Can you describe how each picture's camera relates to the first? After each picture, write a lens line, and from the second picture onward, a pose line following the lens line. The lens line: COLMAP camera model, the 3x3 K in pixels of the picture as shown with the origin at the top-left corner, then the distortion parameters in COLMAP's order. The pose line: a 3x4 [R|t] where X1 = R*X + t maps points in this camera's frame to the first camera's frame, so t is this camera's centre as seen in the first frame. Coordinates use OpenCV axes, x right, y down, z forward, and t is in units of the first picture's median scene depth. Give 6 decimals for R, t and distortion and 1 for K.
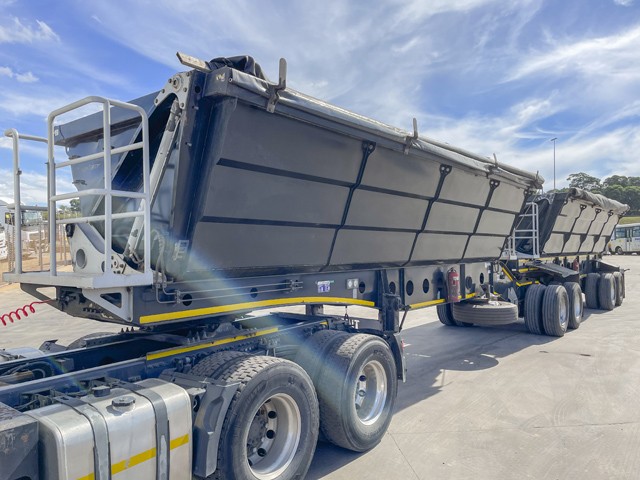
lens RADIAL K [[471.3, 0, 320.0], [0, 471.3, 240.0], [0, 0, 1]] dist [0.104545, -0.156919]
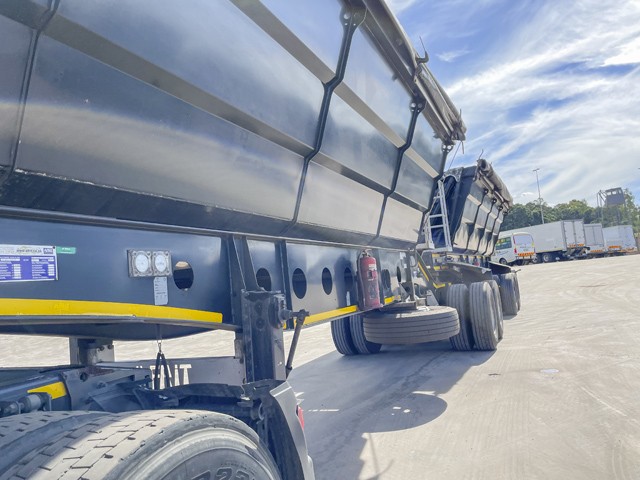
lens RADIAL K [[471.3, 0, 320.0], [0, 471.3, 240.0], [0, 0, 1]] dist [0.104545, -0.156919]
pose [[0.962194, -0.066851, 0.264034, 0.073931], [0.089745, 0.993091, -0.075609, 0.085679], [-0.257155, 0.096447, 0.961545, 0.459661]]
